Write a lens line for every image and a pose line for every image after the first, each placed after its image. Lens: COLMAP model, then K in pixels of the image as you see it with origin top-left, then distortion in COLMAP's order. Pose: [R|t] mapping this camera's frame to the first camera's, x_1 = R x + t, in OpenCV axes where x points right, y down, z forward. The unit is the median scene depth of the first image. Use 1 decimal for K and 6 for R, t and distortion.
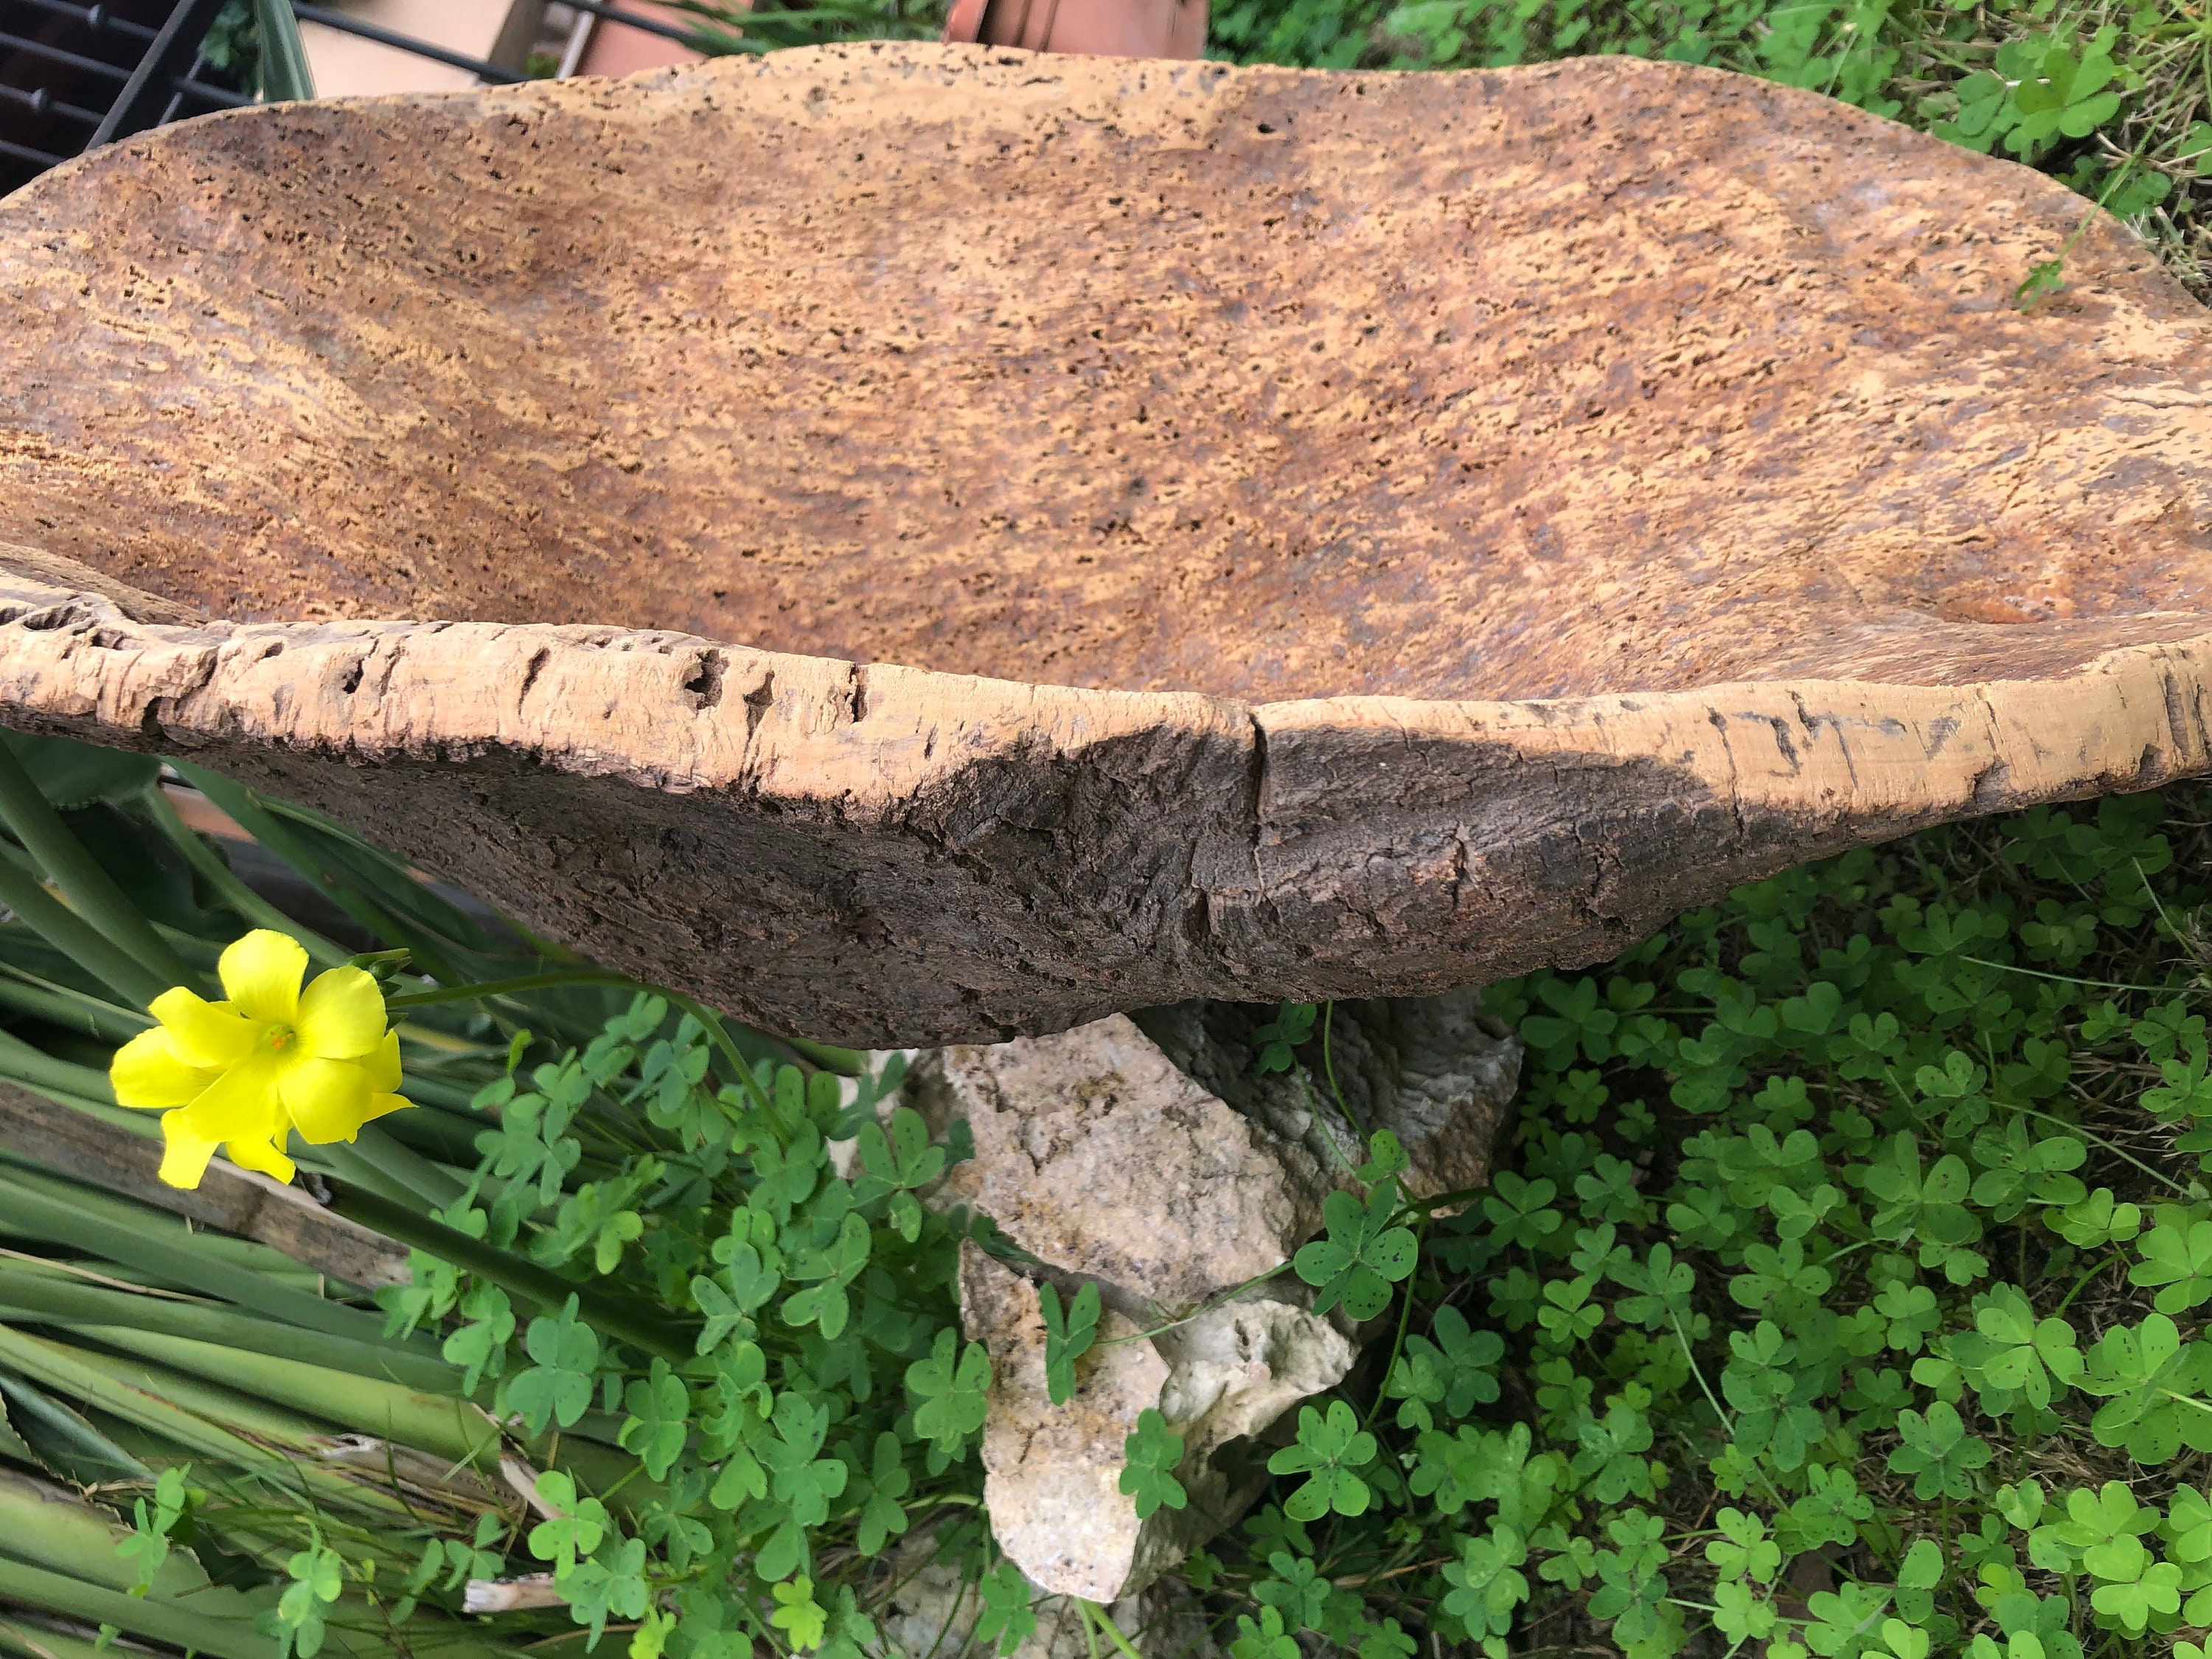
lens RADIAL K [[1912.5, 0, 1106.0], [0, 1912.5, 829.5], [0, 0, 1]] dist [-0.016341, -0.014695]
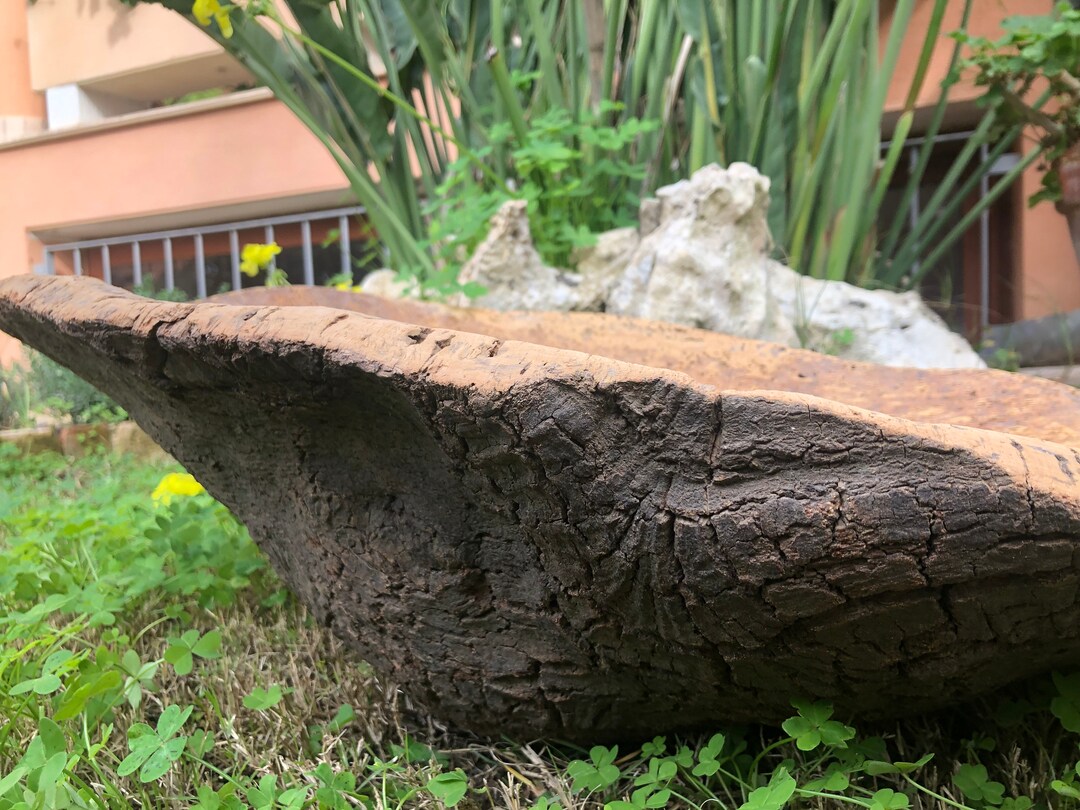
lens RADIAL K [[933.8, 0, 540.0], [0, 933.8, 405.0], [0, 0, 1]] dist [-0.016341, -0.014695]
pose [[0.958044, 0.142428, -0.248729, 0.133044], [-0.248951, 0.843552, -0.475862, 0.374026], [0.142040, 0.517818, 0.843617, 0.294330]]
